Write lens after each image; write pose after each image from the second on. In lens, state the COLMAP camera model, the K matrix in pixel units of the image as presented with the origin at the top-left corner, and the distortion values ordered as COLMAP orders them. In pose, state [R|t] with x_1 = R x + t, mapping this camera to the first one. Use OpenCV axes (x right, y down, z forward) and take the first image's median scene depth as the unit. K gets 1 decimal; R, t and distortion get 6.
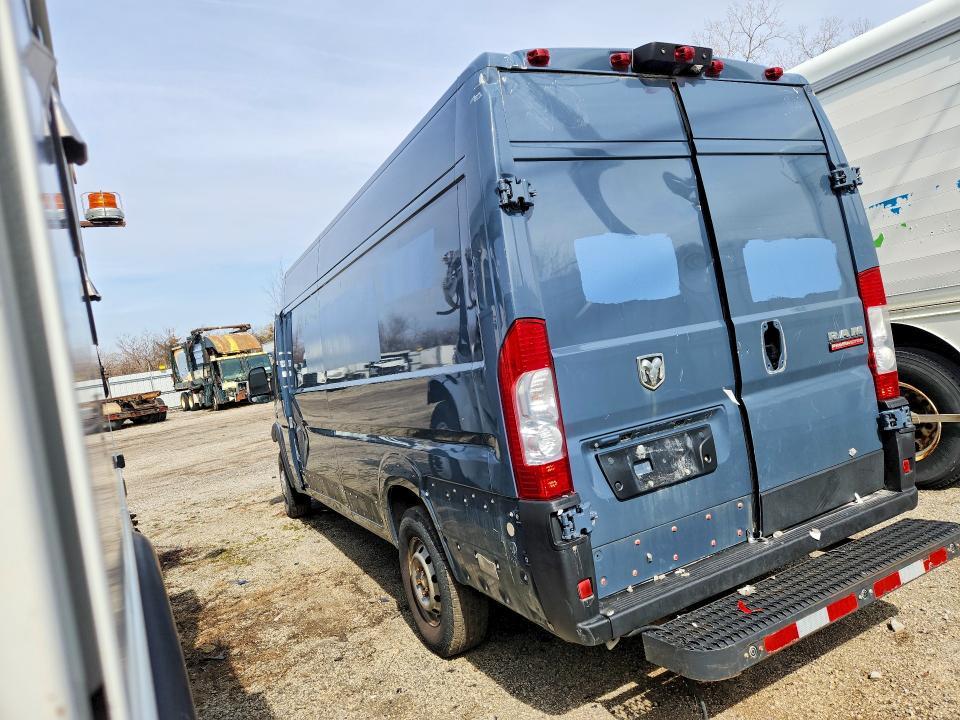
lens RADIAL K [[652.6, 0, 517.1], [0, 652.6, 342.2], [0, 0, 1]] dist [0.054480, -0.023983]
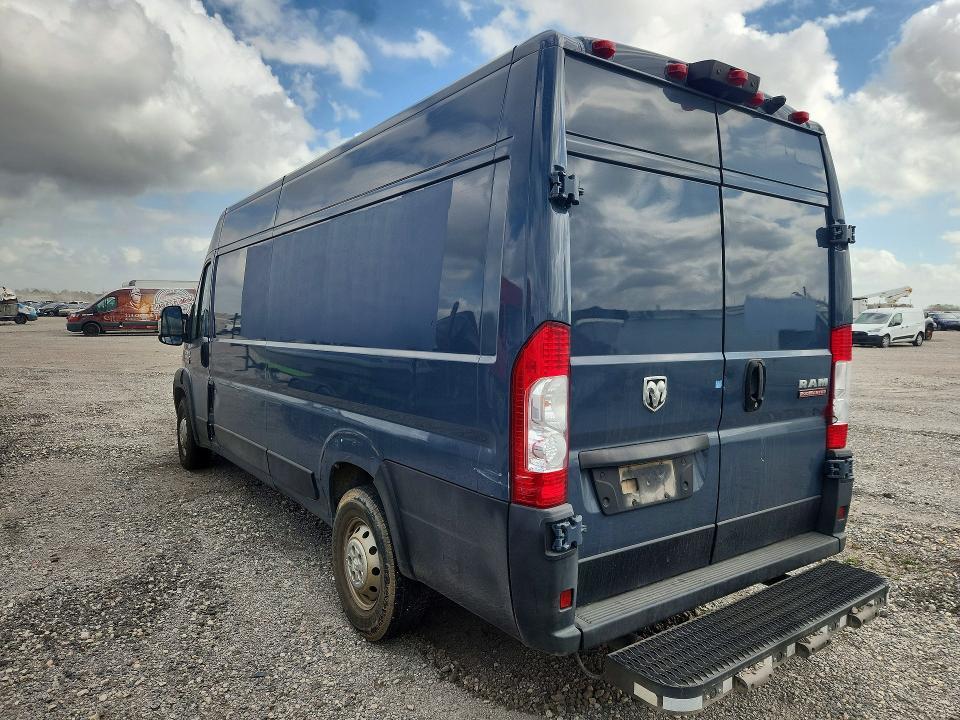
lens RADIAL K [[652.6, 0, 508.2], [0, 652.6, 375.1], [0, 0, 1]] dist [0.054480, -0.023983]
pose [[0.974141, 0.156803, 0.162671, -0.160498], [-0.166917, 0.984682, 0.050408, 0.003148], [-0.152275, -0.076257, 0.985392, 0.050798]]
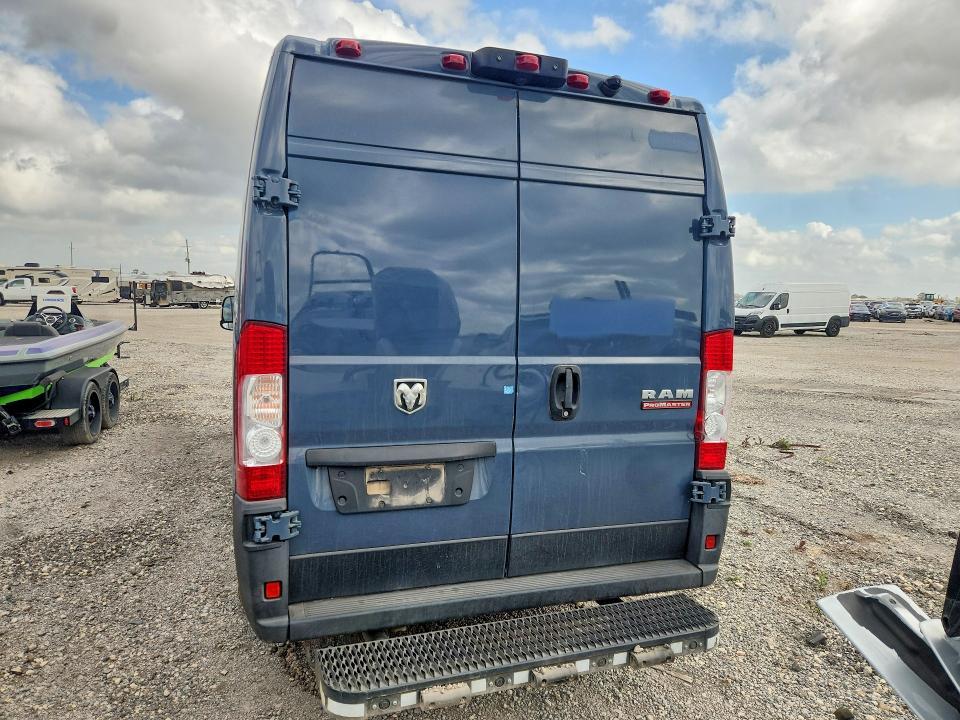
lens RADIAL K [[652.6, 0, 484.2], [0, 652.6, 373.1], [0, 0, 1]] dist [0.054480, -0.023983]
pose [[0.971820, 0.198655, -0.126896, 0.390776], [-0.184697, 0.976192, 0.113738, -0.109738], [0.146470, -0.087096, 0.985373, 0.050883]]
